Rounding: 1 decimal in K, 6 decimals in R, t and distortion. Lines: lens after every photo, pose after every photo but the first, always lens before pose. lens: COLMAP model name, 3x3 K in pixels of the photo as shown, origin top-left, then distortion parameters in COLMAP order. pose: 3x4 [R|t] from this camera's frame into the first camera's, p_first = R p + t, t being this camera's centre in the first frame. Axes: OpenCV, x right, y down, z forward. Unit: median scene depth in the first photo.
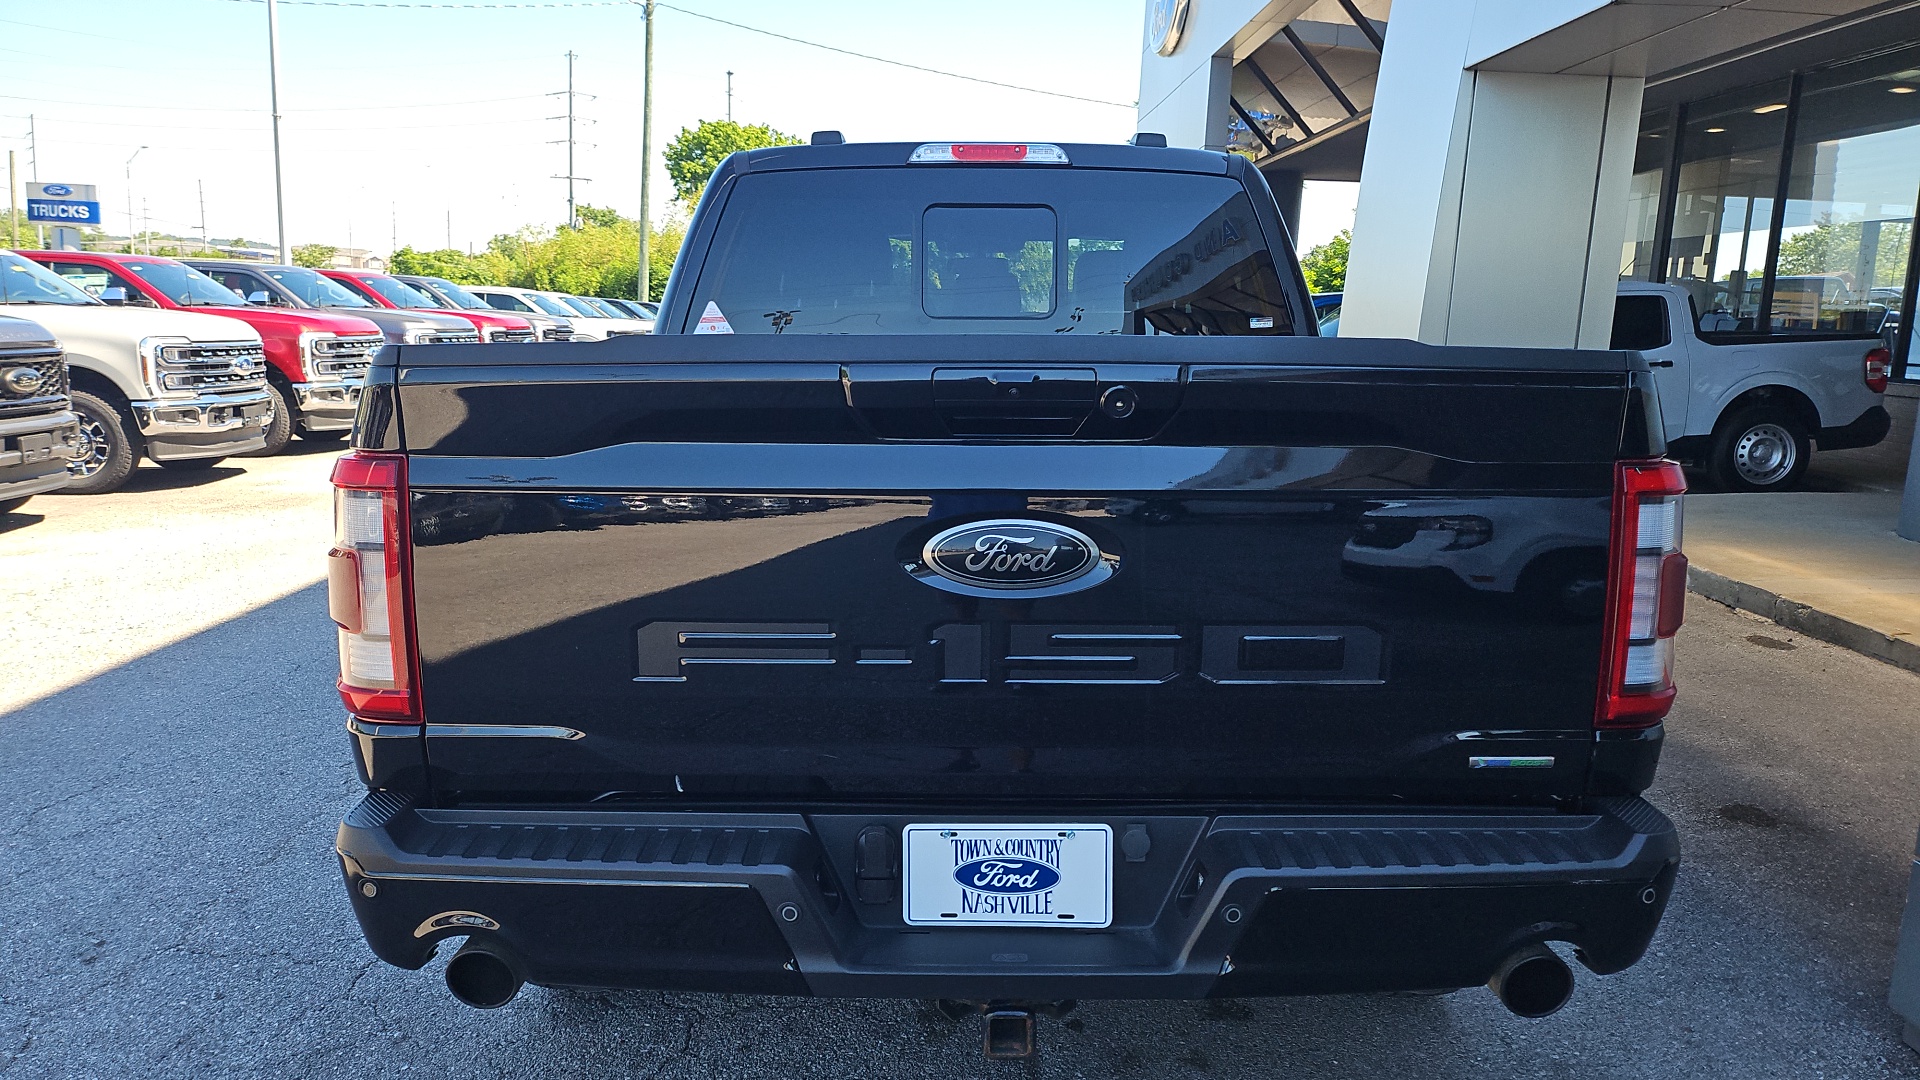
lens RADIAL K [[1391.4, 0, 977.8], [0, 1391.4, 534.1], [0, 0, 1]] dist [0.020867, -0.035706]
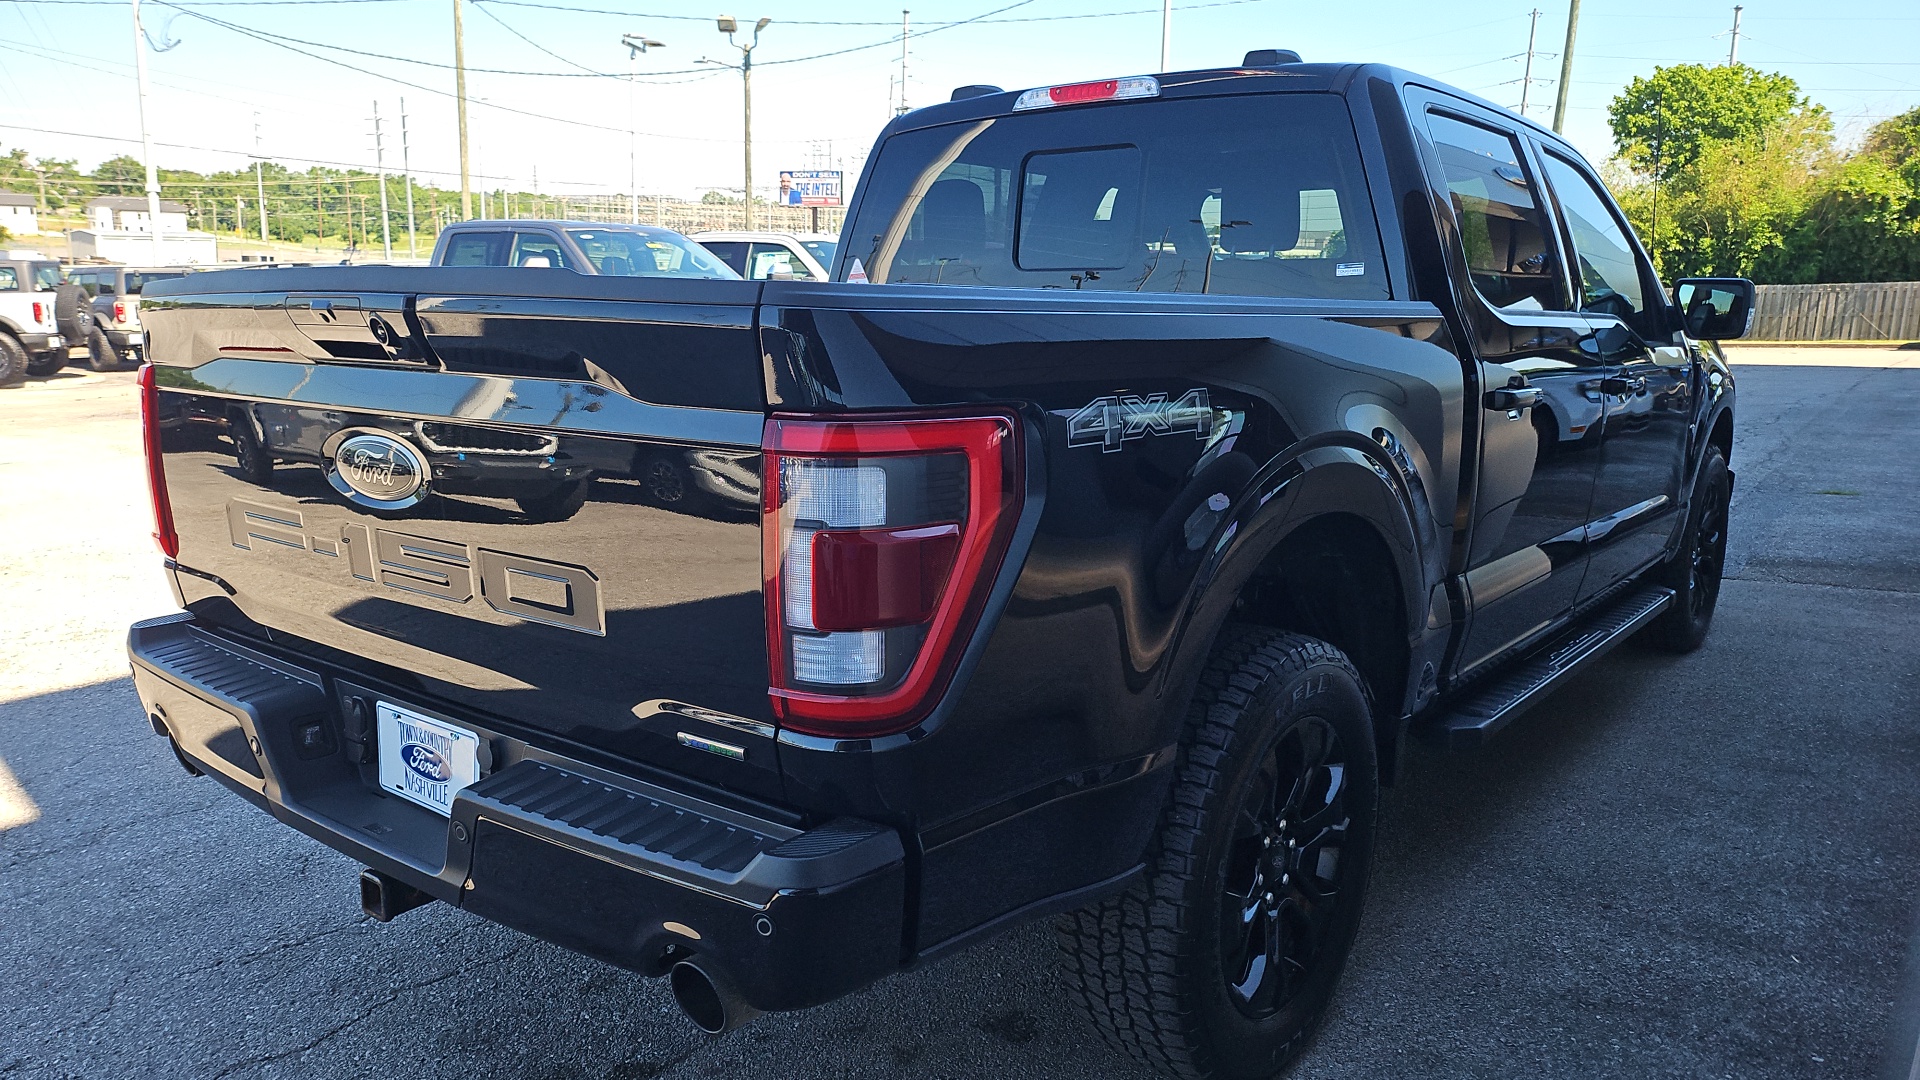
lens RADIAL K [[1391.4, 0, 950.3], [0, 1391.4, 540.3], [0, 0, 1]] dist [0.020867, -0.035706]
pose [[0.775884, 0.103407, -0.622344, 1.019818], [-0.088889, 0.994553, 0.054434, -0.029325], [0.624583, 0.013085, 0.780849, 0.388812]]
